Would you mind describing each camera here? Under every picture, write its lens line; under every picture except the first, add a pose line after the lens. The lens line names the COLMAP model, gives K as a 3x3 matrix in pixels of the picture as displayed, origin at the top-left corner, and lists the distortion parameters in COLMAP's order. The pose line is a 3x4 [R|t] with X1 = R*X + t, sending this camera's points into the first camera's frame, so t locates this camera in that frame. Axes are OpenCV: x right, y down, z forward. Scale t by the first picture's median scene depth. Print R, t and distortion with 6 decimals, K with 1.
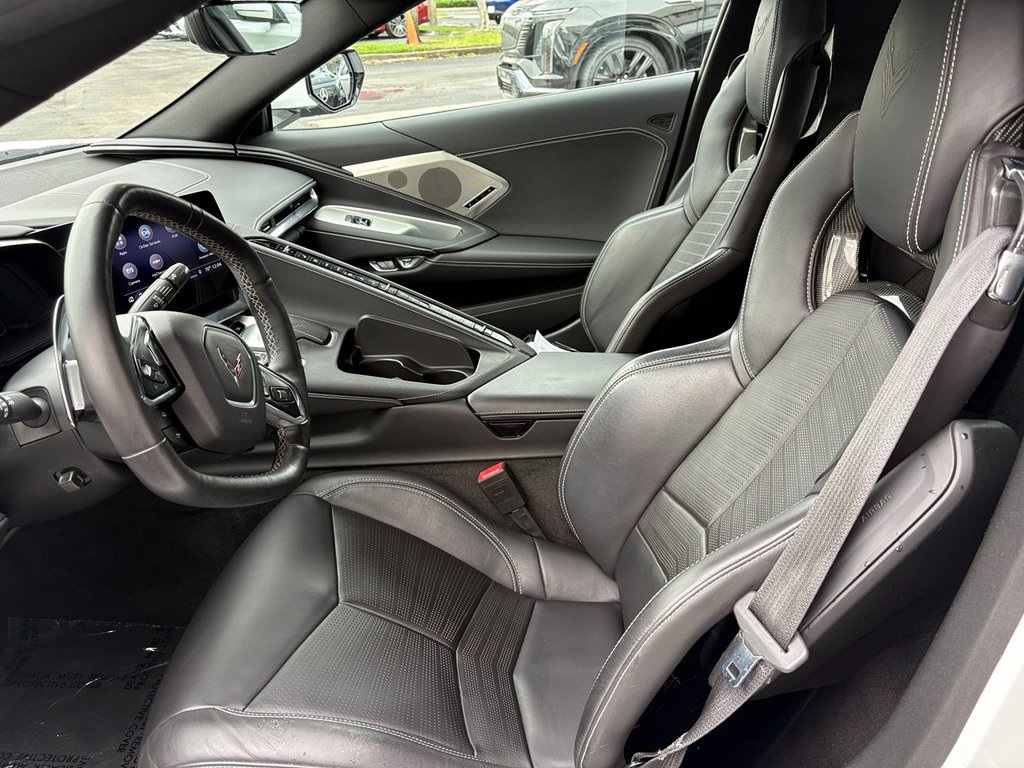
lens RADIAL K [[770.2, 0, 515.1], [0, 770.2, 384.5], [0, 0, 1]] dist [0.025934, -0.012168]
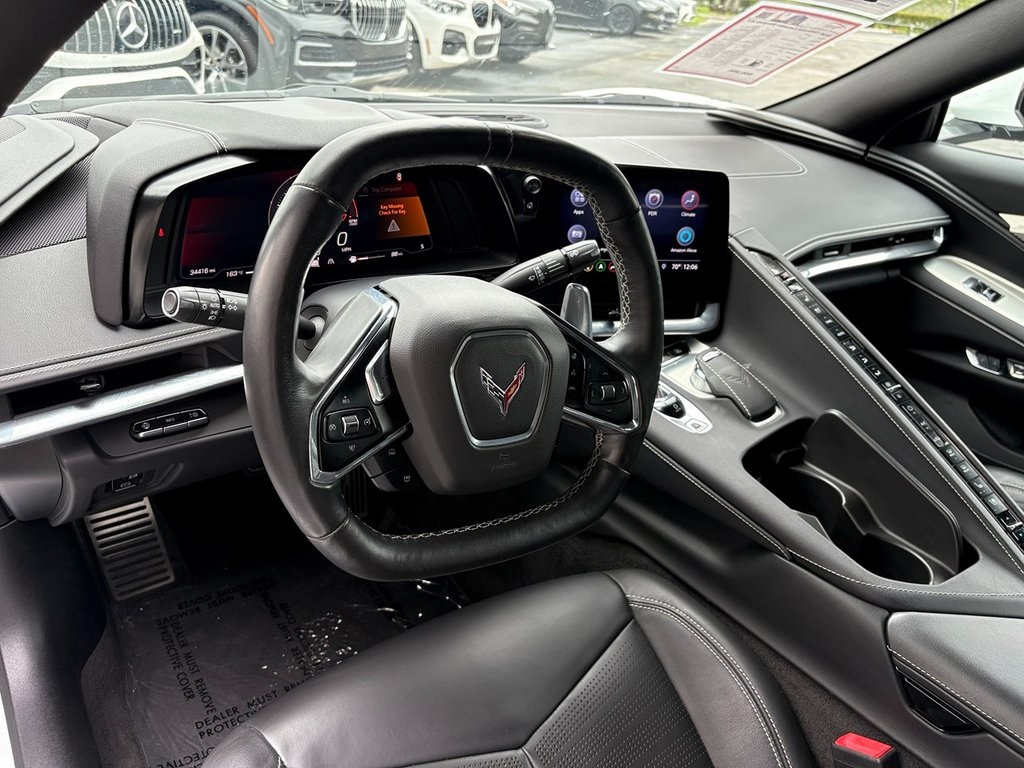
lens RADIAL K [[786.5, 0, 514.3], [0, 786.5, 384.8], [0, 0, 1]] dist [0.025901, -0.053030]
pose [[0.598108, 0.436821, -0.671903, 0.084774], [-0.447370, 0.877593, 0.172309, -0.101426], [0.664926, 0.197530, 0.720316, 0.320387]]
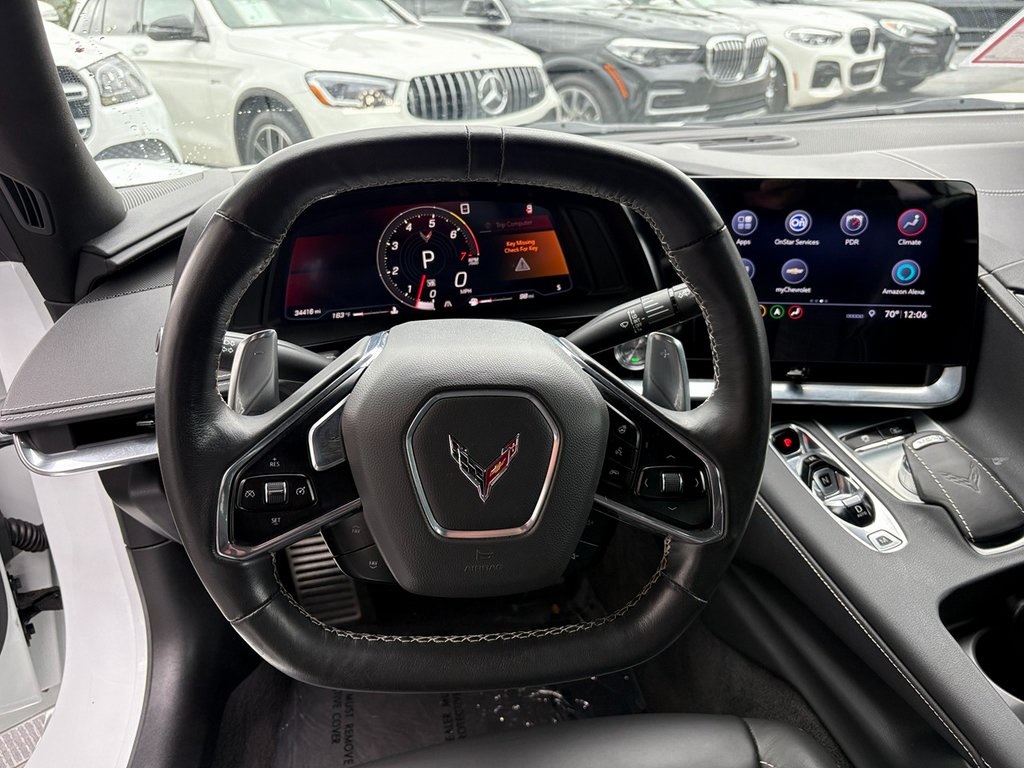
lens RADIAL K [[786.5, 0, 514.3], [0, 786.5, 384.8], [0, 0, 1]] dist [0.025901, -0.053030]
pose [[0.195756, 0.419204, -0.886537, 0.075032], [-0.389372, 0.862938, 0.322068, -0.170791], [0.900038, 0.282146, 0.332151, 0.537760]]
